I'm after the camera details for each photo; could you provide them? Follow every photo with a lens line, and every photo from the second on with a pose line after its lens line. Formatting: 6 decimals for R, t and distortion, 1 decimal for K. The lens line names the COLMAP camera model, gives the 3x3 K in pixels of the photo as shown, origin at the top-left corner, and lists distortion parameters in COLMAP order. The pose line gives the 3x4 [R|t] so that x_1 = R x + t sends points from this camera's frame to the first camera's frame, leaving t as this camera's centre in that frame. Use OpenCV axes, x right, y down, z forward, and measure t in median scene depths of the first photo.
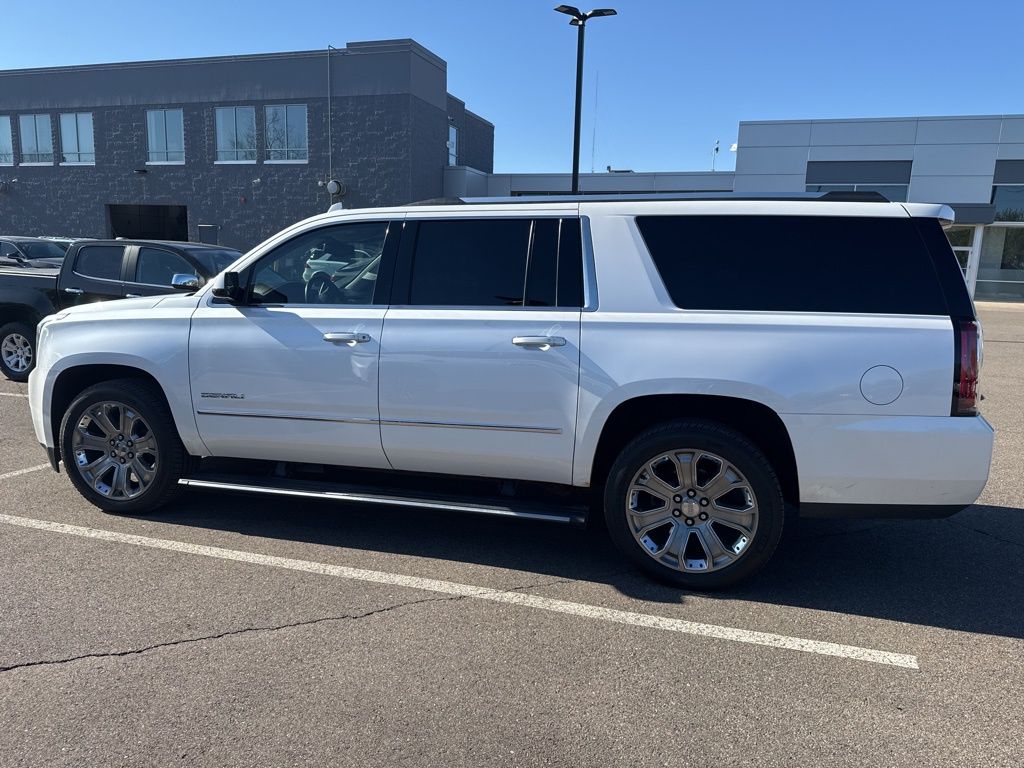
lens RADIAL K [[711.3, 0, 515.3], [0, 711.3, 390.0], [0, 0, 1]] dist [0.037529, -0.038243]
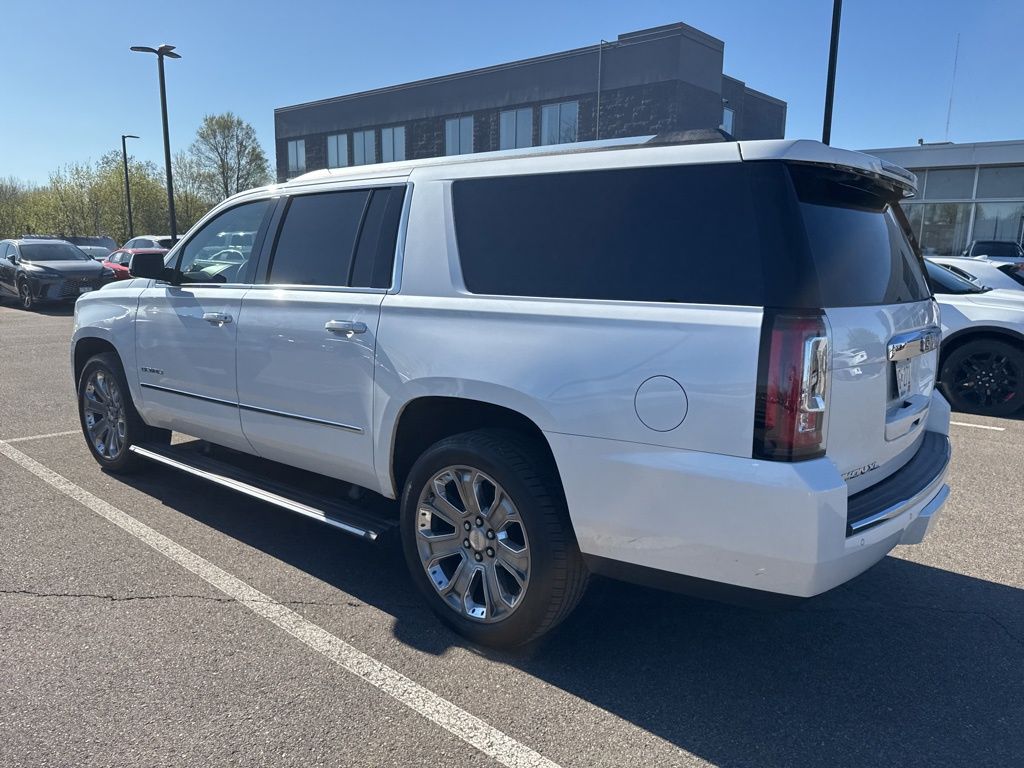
lens RADIAL K [[705.6, 0, 521.5], [0, 705.6, 379.1], [0, 0, 1]] dist [0.090677, -0.121190]
pose [[0.919679, 0.060289, -0.388014, 0.581528], [-0.061762, 0.998053, 0.008685, -0.025330], [0.387783, 0.015977, 0.921612, 0.272534]]
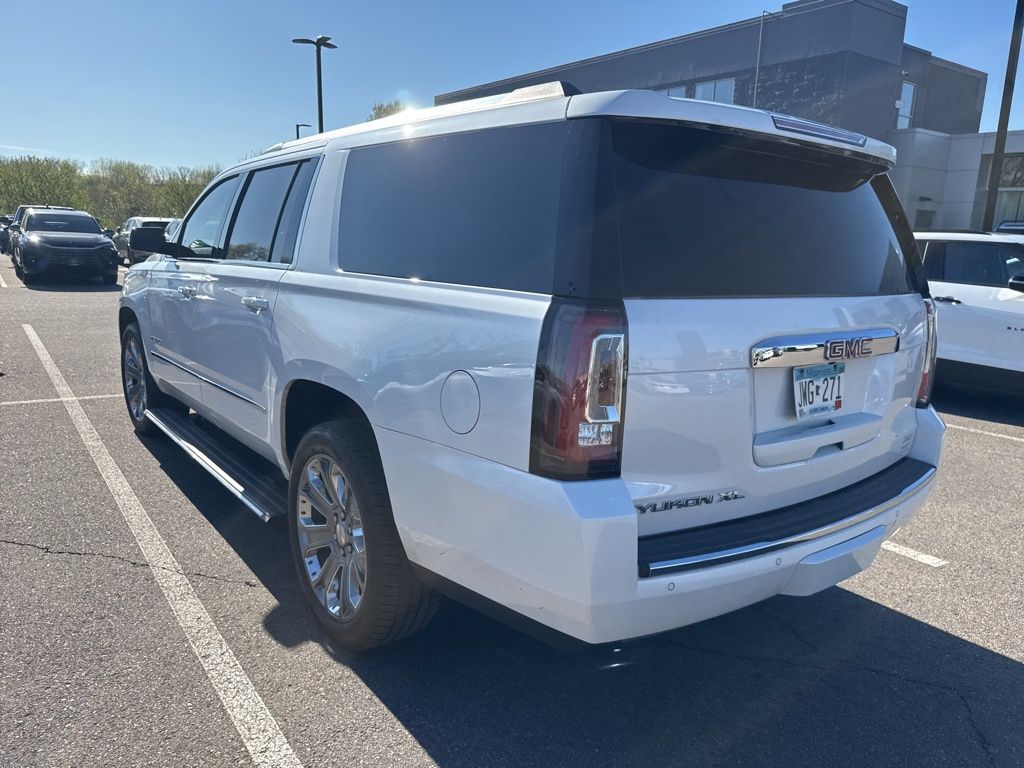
lens RADIAL K [[711.3, 0, 515.3], [0, 711.3, 390.0], [0, 0, 1]] dist [0.037529, -0.038243]
pose [[0.809523, 0.128813, -0.572782, 0.799531], [-0.115188, 0.991519, 0.060185, -0.053116], [0.575677, 0.017257, 0.817495, 0.472864]]
